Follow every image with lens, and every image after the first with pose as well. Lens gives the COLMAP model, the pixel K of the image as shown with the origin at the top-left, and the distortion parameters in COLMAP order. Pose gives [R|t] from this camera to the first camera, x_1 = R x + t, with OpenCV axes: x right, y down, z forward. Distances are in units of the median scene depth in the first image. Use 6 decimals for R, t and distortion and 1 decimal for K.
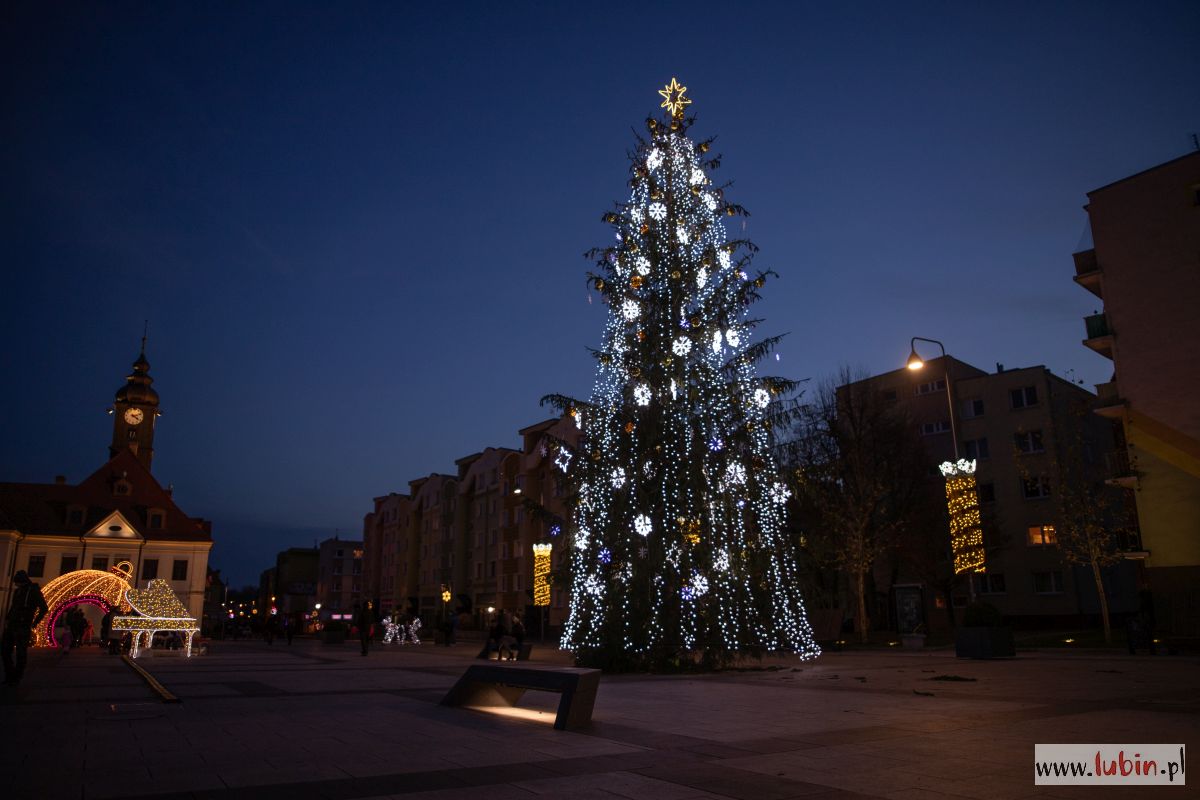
lens RADIAL K [[825.0, 0, 605.2], [0, 825.0, 402.5], [0, 0, 1]] dist [-0.045728, 0.006413]
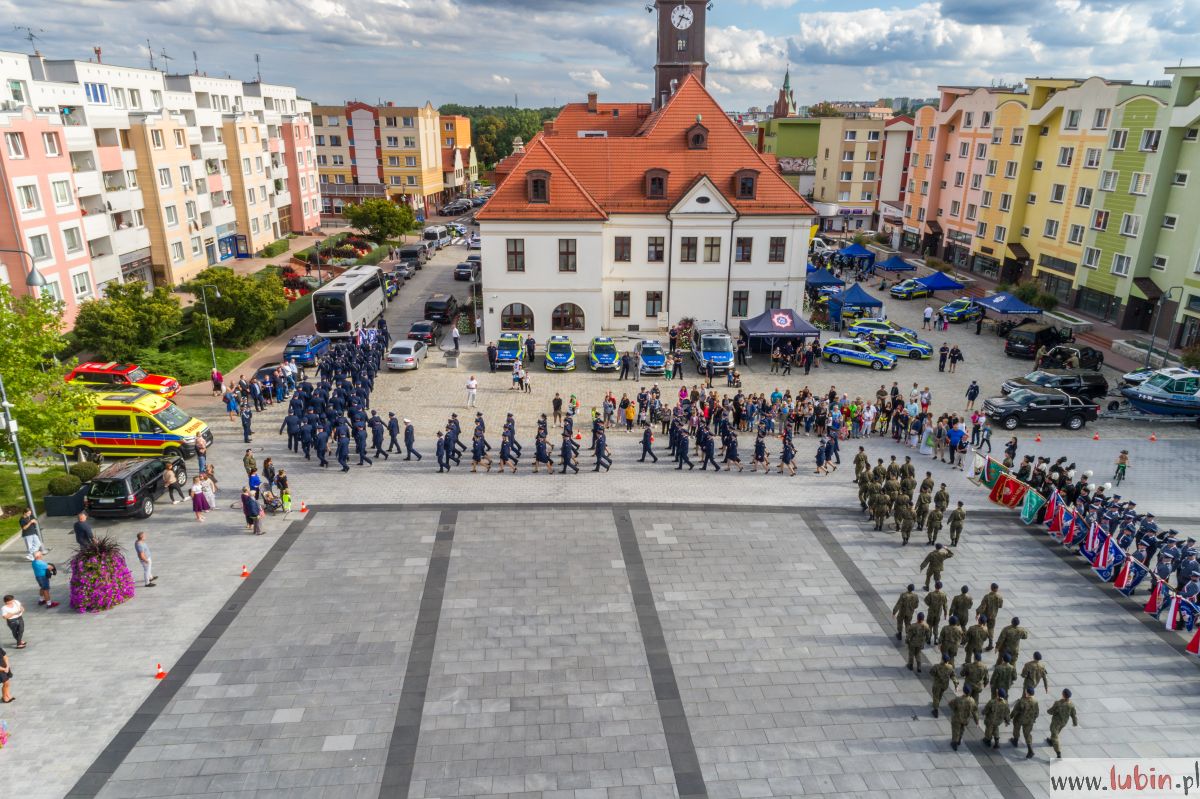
lens RADIAL K [[810.0, 0, 609.2], [0, 810.0, 395.7], [0, 0, 1]] dist [0.019675, 0.004022]
pose [[0.899288, 0.155888, -0.408632, -0.324658], [0.092961, 0.844842, 0.526877, -0.106318], [0.427364, -0.511801, 0.745265, 0.266029]]
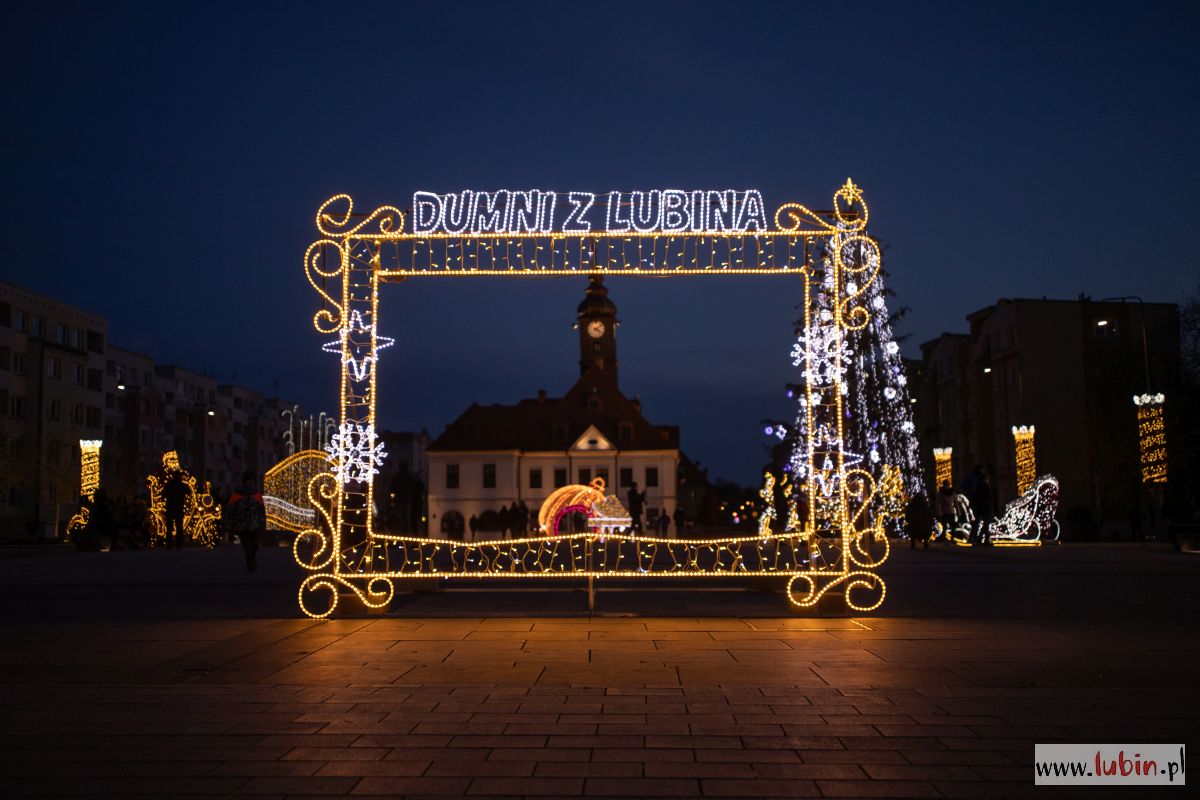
lens RADIAL K [[1221.1, 0, 603.6], [0, 1221.1, 402.9], [0, 0, 1]] dist [0.015654, 0.000000]
pose [[0.856621, -0.053632, -0.513152, 0.244729], [0.135441, 0.983077, 0.123350, -0.093654], [0.497852, -0.175166, 0.849388, -0.364779]]
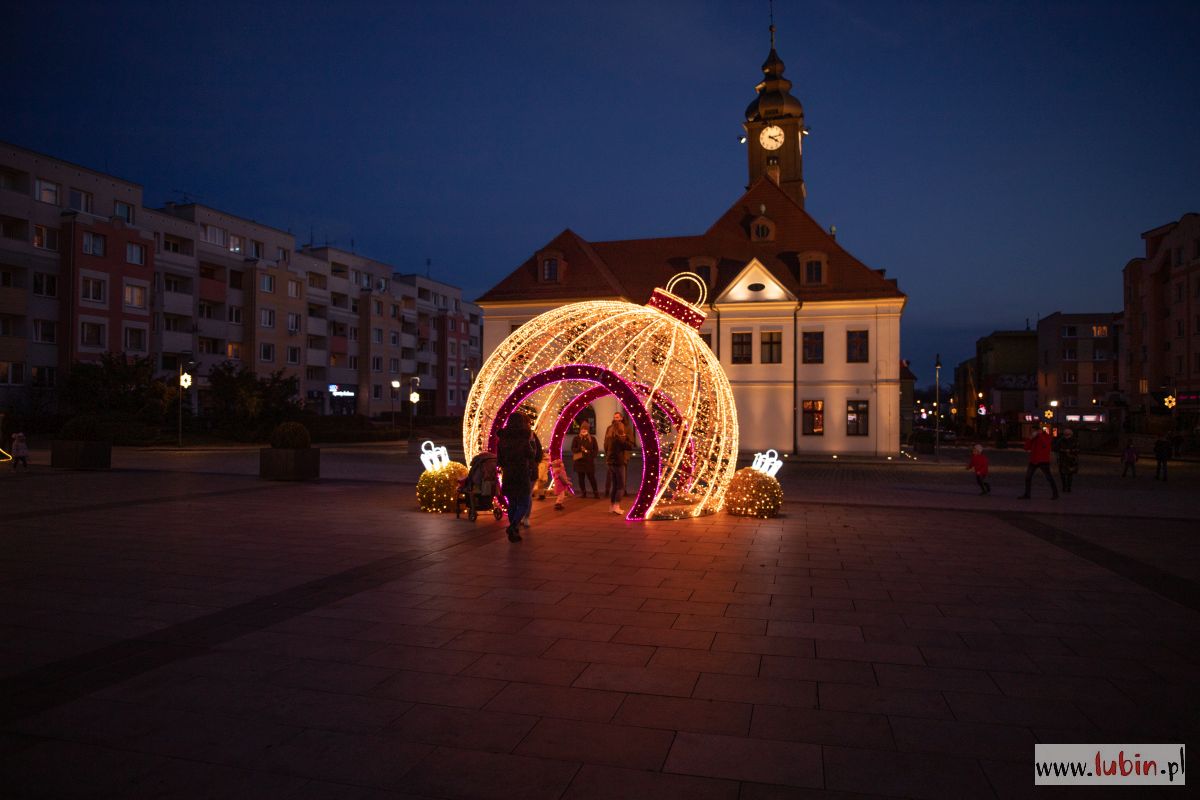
lens RADIAL K [[825.0, 0, 601.2], [0, 825.0, 408.2], [0, 0, 1]] dist [-0.045728, 0.006413]
pose [[0.706700, 0.005158, -0.707495, -0.219878], [0.168455, 0.969990, 0.175337, 0.109747], [0.687167, -0.243091, 0.684623, 0.429800]]
